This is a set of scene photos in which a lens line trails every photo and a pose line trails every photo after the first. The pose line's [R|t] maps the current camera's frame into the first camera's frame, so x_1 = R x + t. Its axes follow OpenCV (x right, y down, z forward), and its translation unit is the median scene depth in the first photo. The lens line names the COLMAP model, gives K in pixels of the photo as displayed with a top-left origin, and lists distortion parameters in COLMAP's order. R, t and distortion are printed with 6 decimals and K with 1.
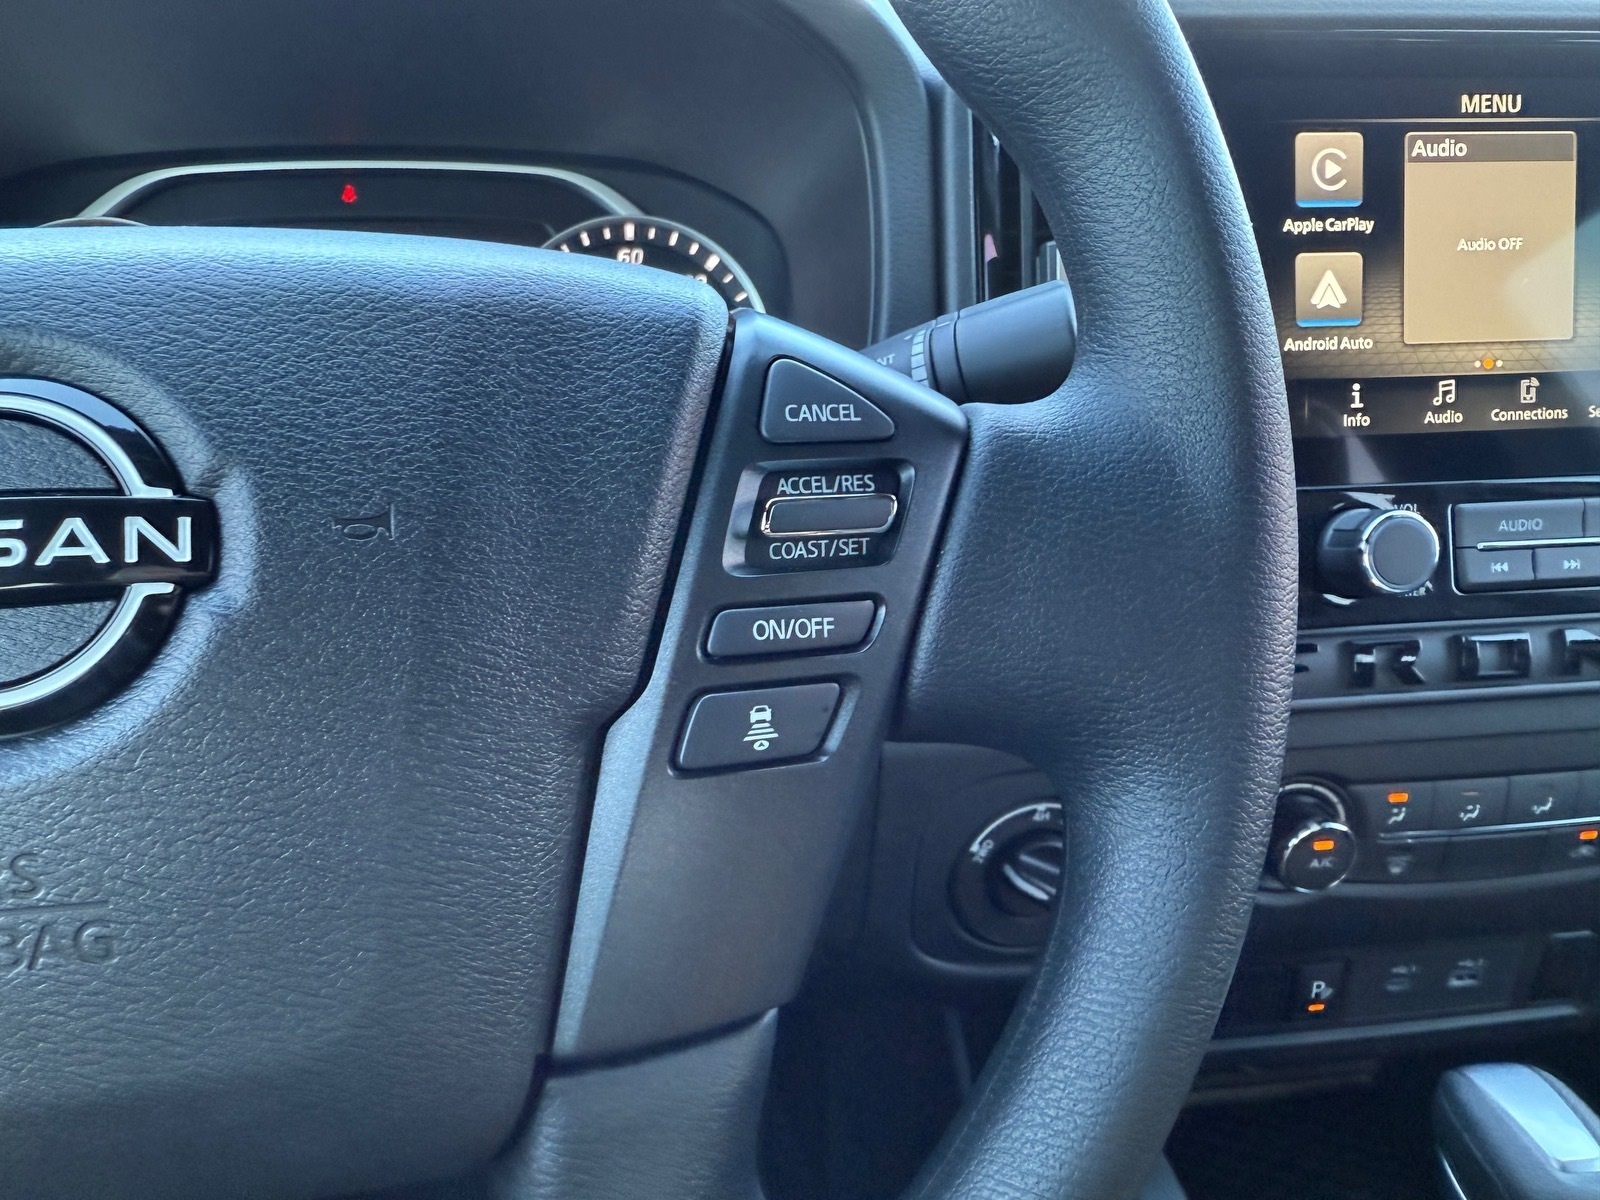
lens RADIAL K [[1130.4, 0, 734.1], [0, 1130.4, 596.5], [0, 0, 1]] dist [0.051471, -0.045192]
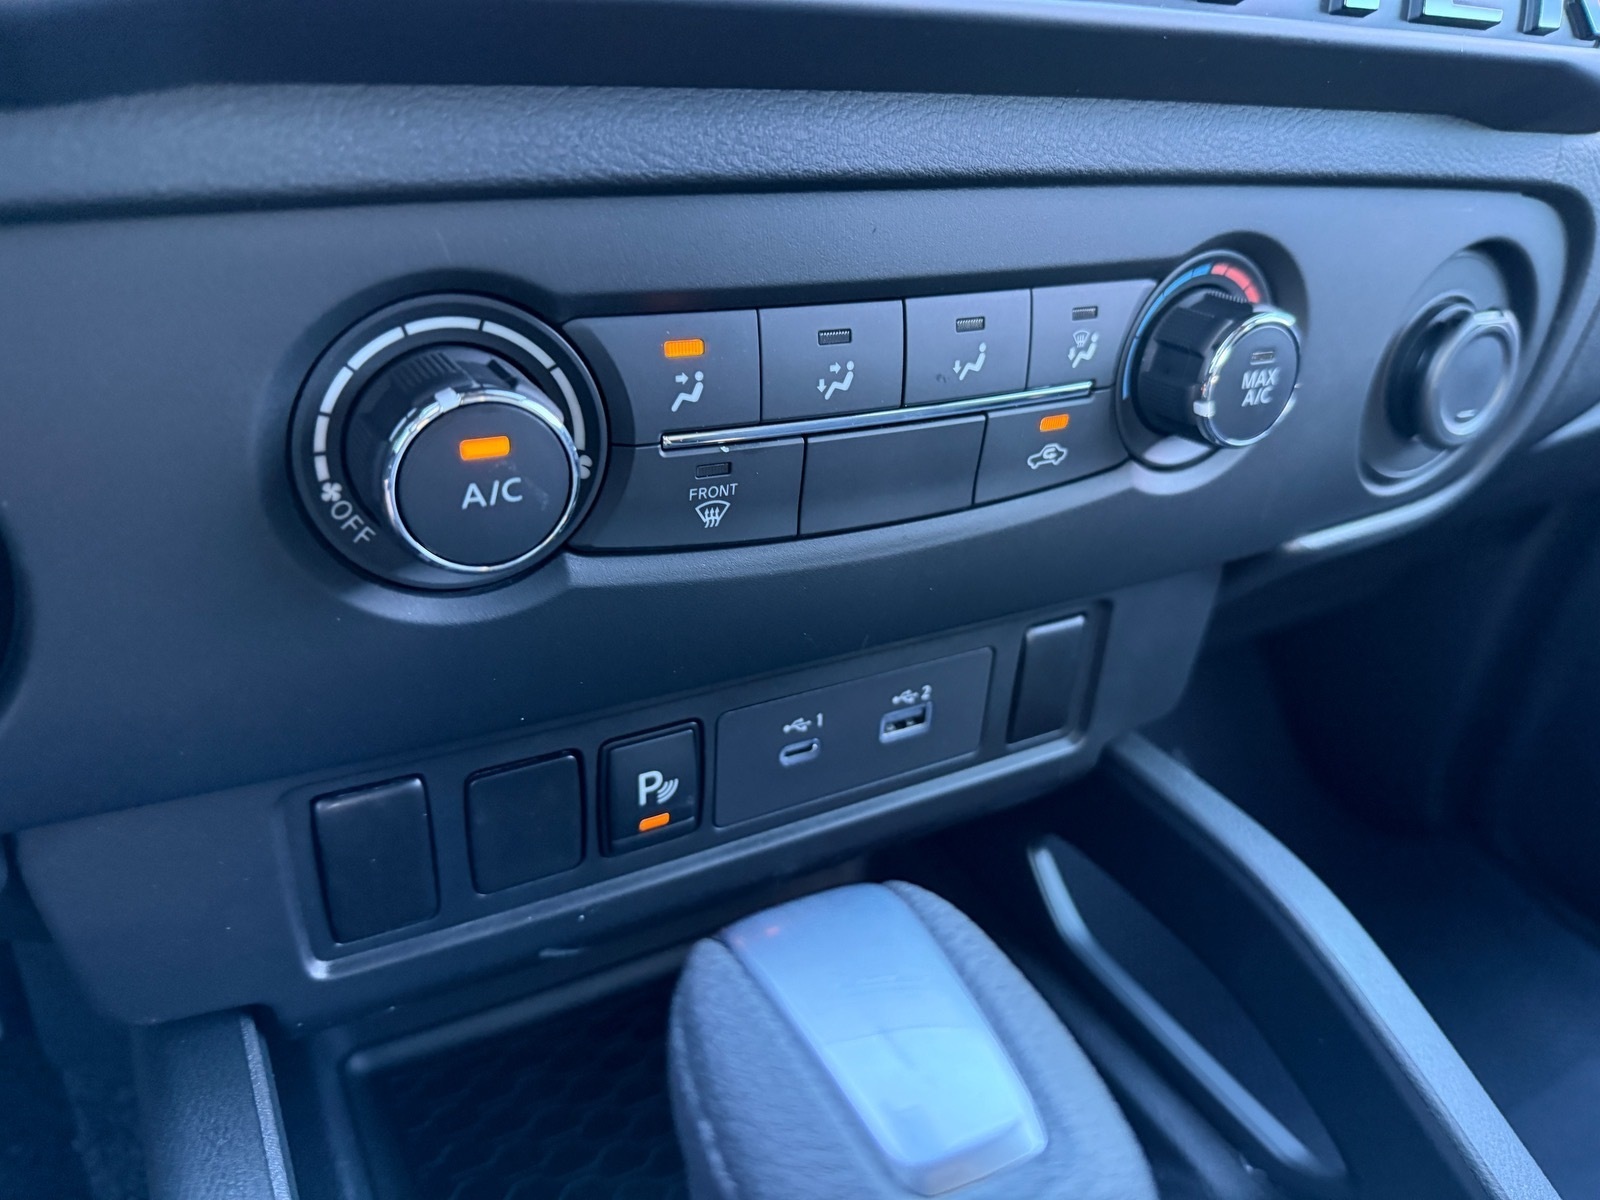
lens RADIAL K [[1130.4, 0, 814.8], [0, 1130.4, 593.4], [0, 0, 1]] dist [0.051471, -0.045192]
pose [[0.931609, -0.117252, 0.344029, 0.530764], [0.079309, 0.989306, 0.122411, 0.253603], [-0.354702, -0.086754, 0.930946, 0.636703]]
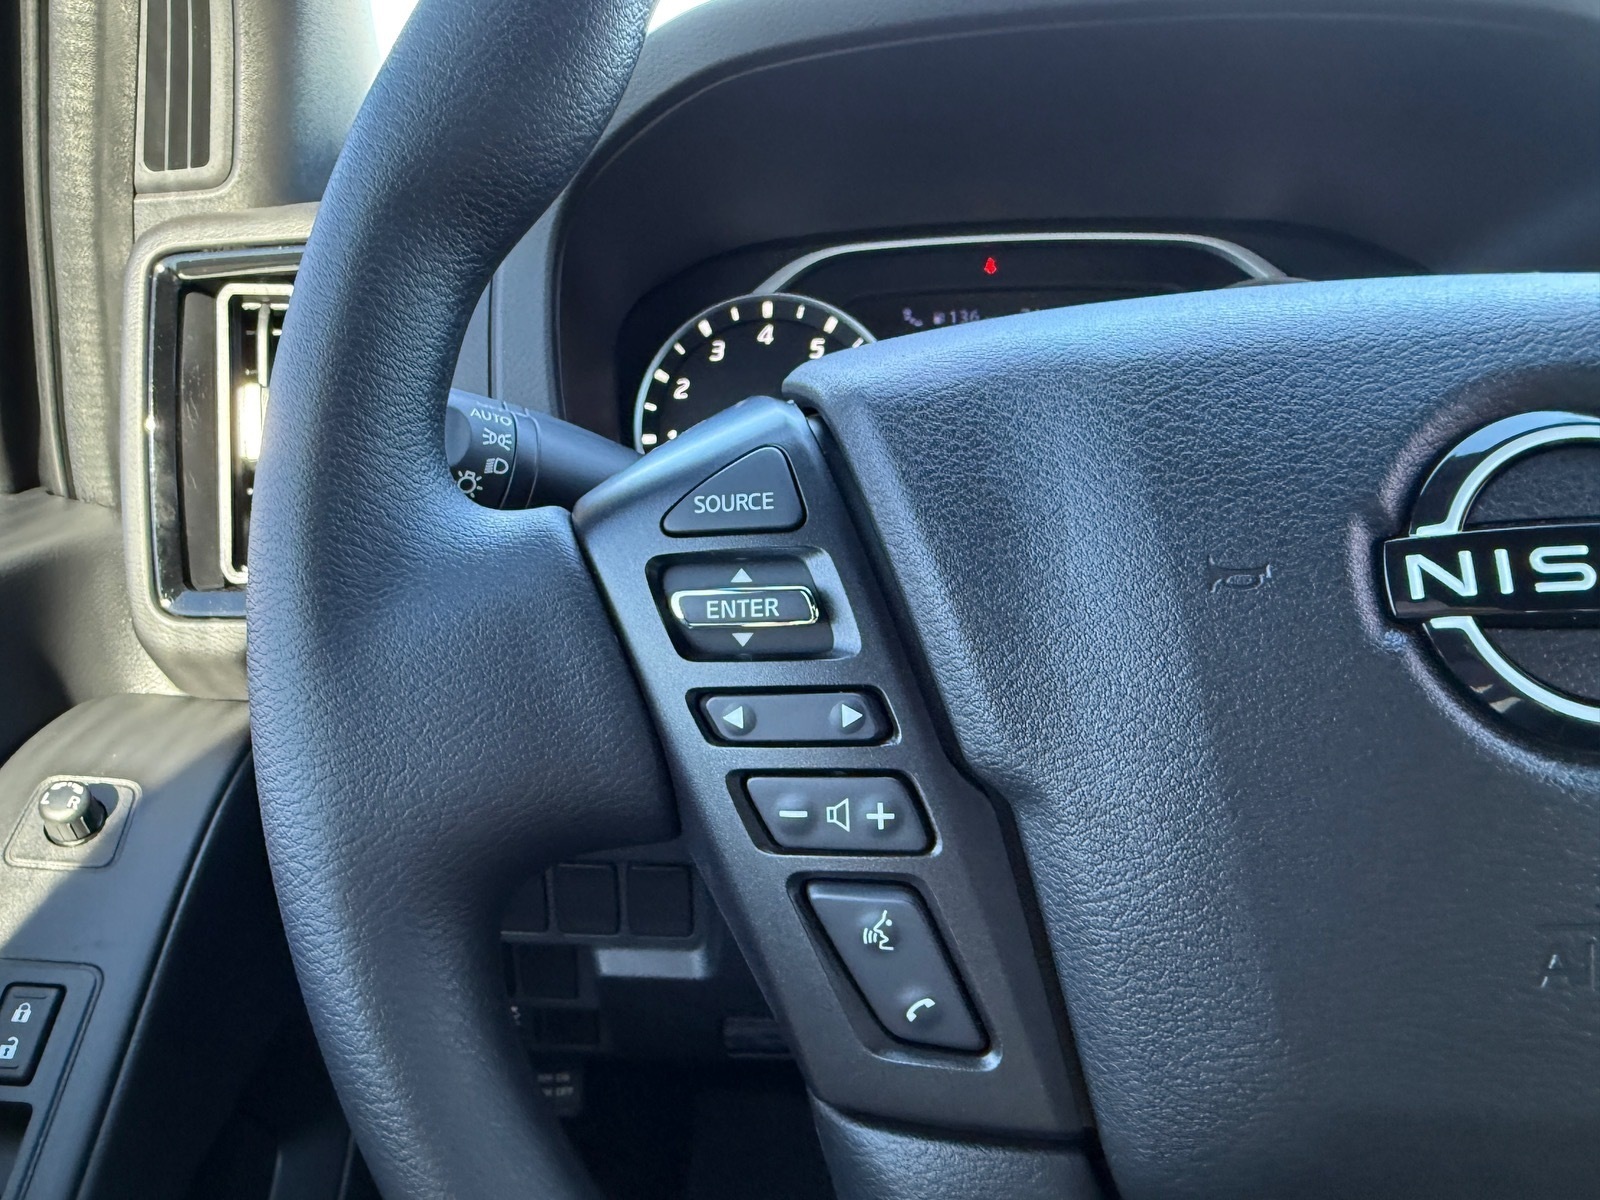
lens RADIAL K [[1130.4, 0, 790.6], [0, 1130.4, 606.9], [0, 0, 1]] dist [0.051471, -0.045192]
pose [[0.993307, 0.016699, -0.114289, -0.517494], [-0.022889, 0.998329, -0.053065, 0.025826], [0.113212, 0.055326, 0.992029, -0.046315]]
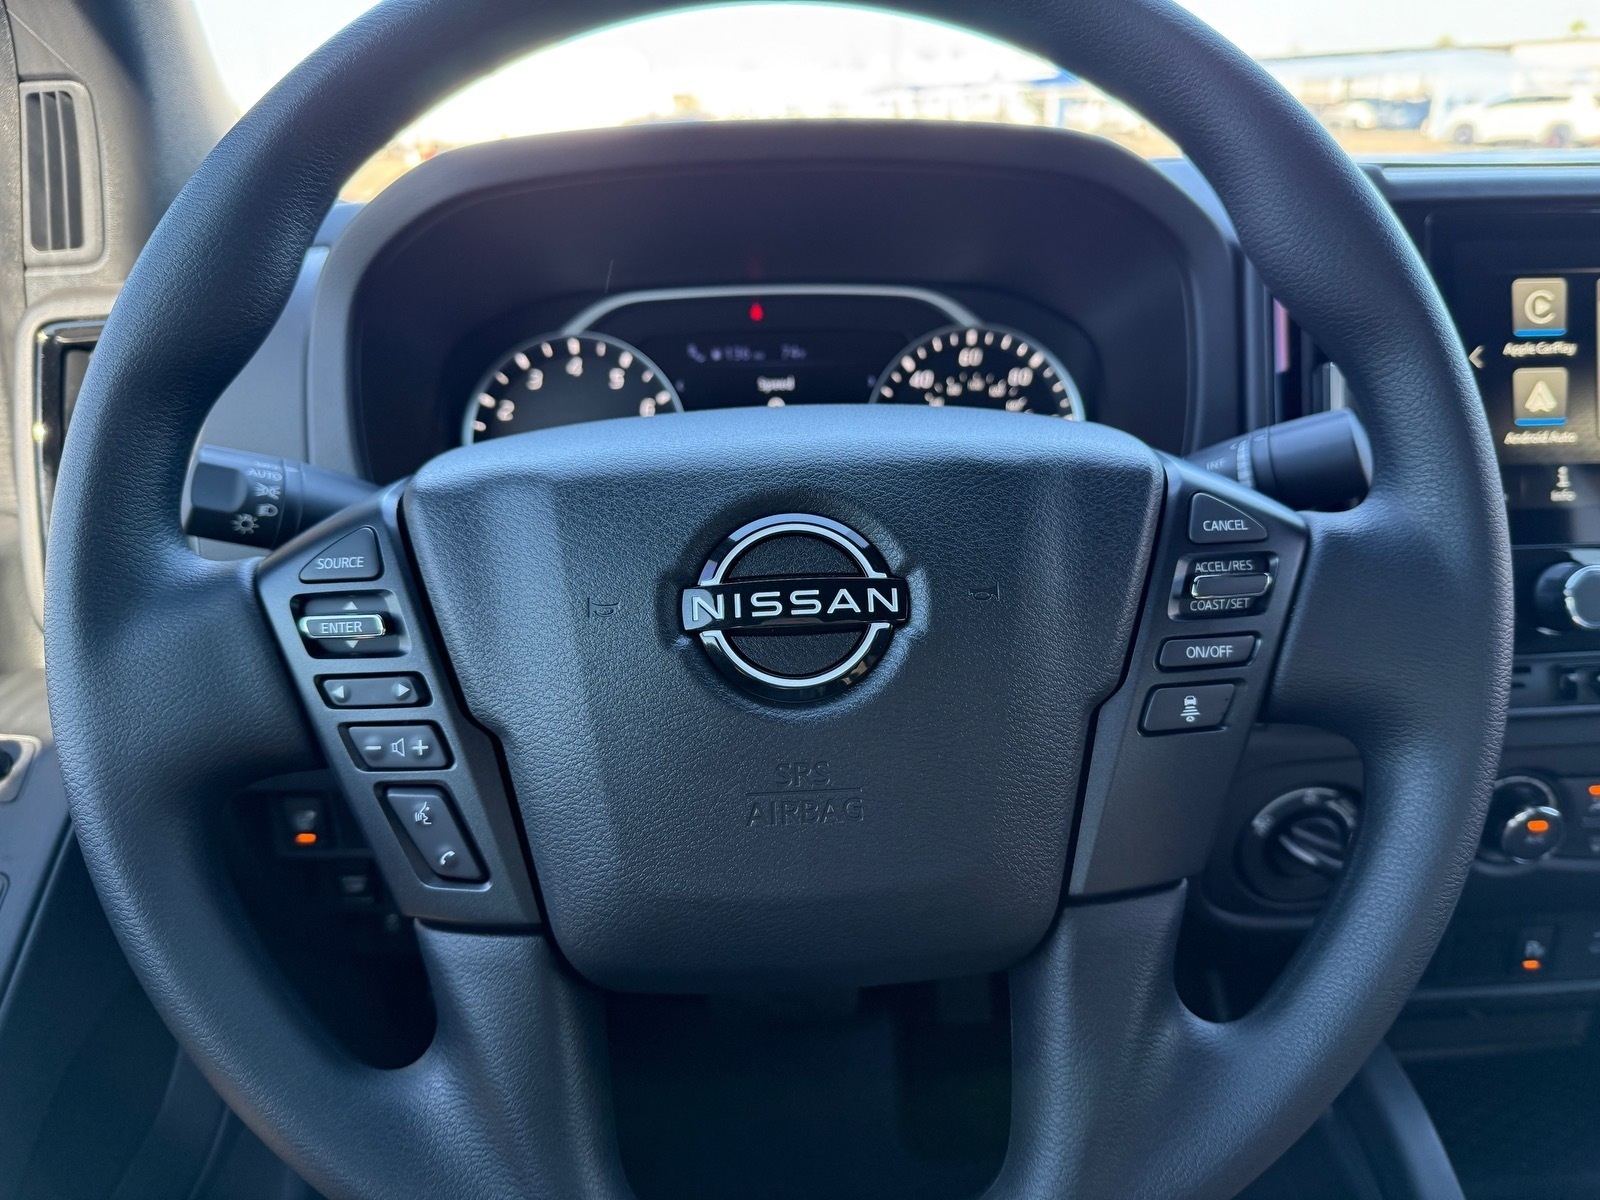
lens RADIAL K [[1130.4, 0, 859.7], [0, 1130.4, 600.1], [0, 0, 1]] dist [0.051471, -0.045192]
pose [[0.997903, 0.008291, -0.064201, -0.174202], [-0.009176, 0.999867, -0.013511, -0.009984], [0.064080, 0.014072, 0.997846, -0.359749]]
